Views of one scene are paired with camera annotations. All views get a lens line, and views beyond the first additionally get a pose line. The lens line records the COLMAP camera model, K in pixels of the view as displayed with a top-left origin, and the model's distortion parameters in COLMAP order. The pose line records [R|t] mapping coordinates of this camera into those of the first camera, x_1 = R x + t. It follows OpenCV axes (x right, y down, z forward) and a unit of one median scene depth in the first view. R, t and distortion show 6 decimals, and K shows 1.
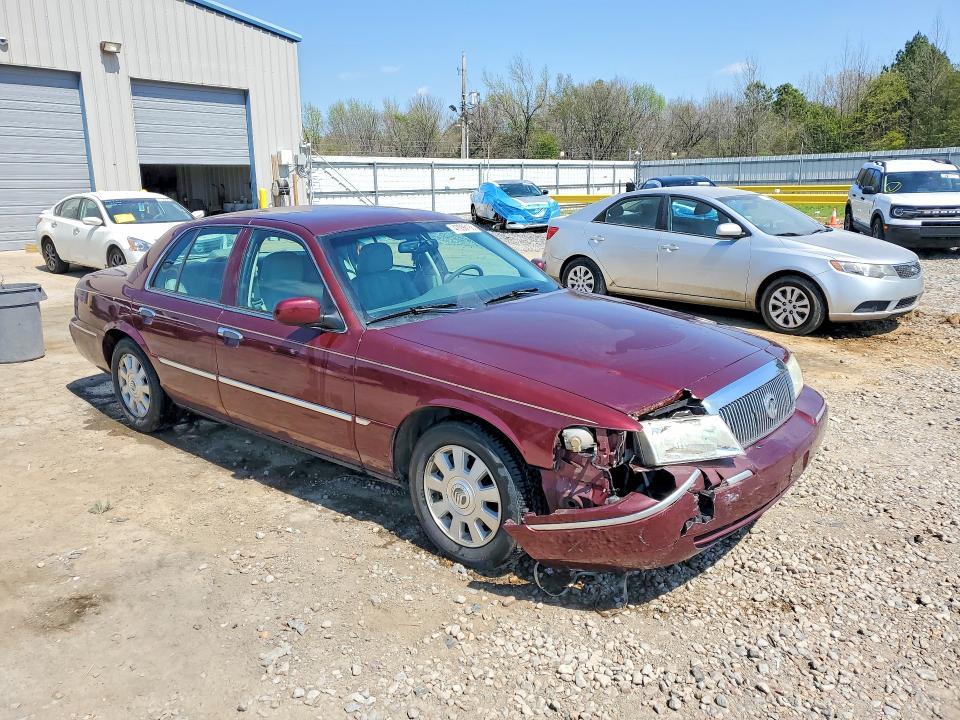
lens RADIAL K [[744.1, 0, 473.7], [0, 744.1, 354.1], [0, 0, 1]] dist [0.008617, 0.009222]
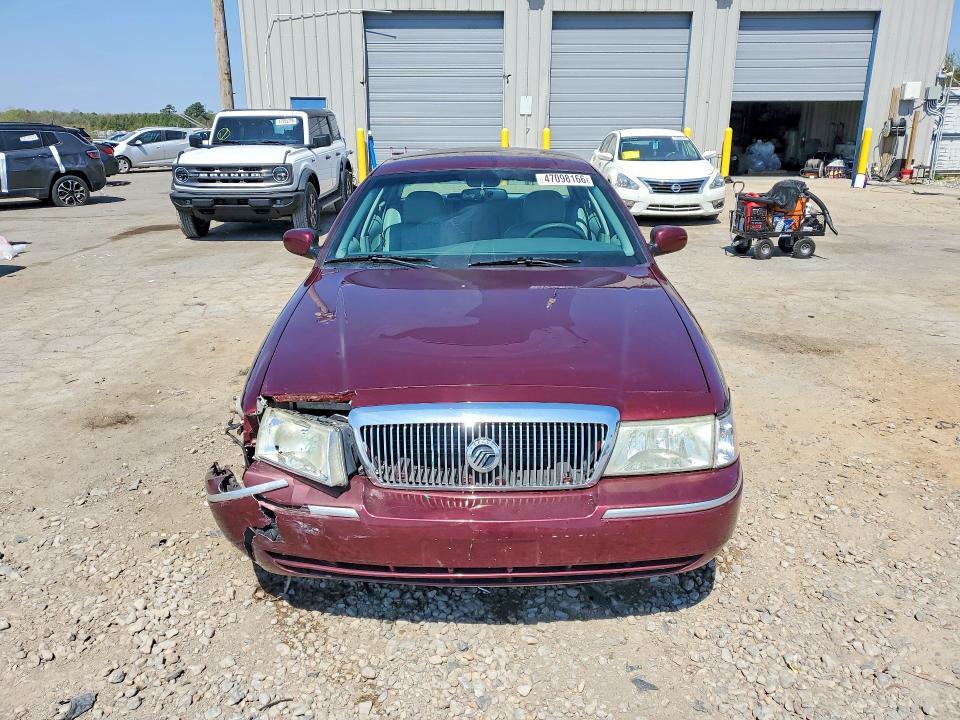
lens RADIAL K [[744.1, 0, 481.1], [0, 744.1, 365.4], [0, 0, 1]] dist [0.008617, 0.009222]
pose [[0.641502, 0.251002, -0.724895, 0.160136], [-0.182775, 0.967752, 0.173345, -0.024776], [0.745029, 0.021291, 0.666692, 0.093517]]
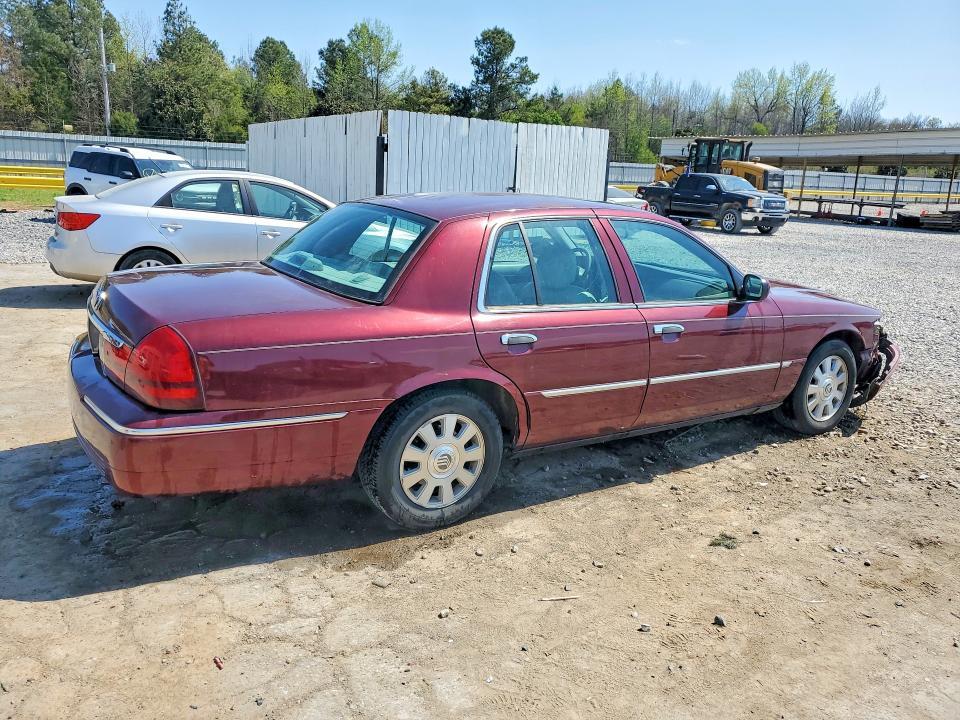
lens RADIAL K [[744.1, 0, 476.2], [0, 744.1, 360.8], [0, 0, 1]] dist [0.008617, 0.009222]
pose [[0.294076, -0.200826, 0.934445, -0.295814], [0.173101, 0.972699, 0.154571, -0.040072], [-0.939976, 0.116298, 0.320811, 0.212102]]
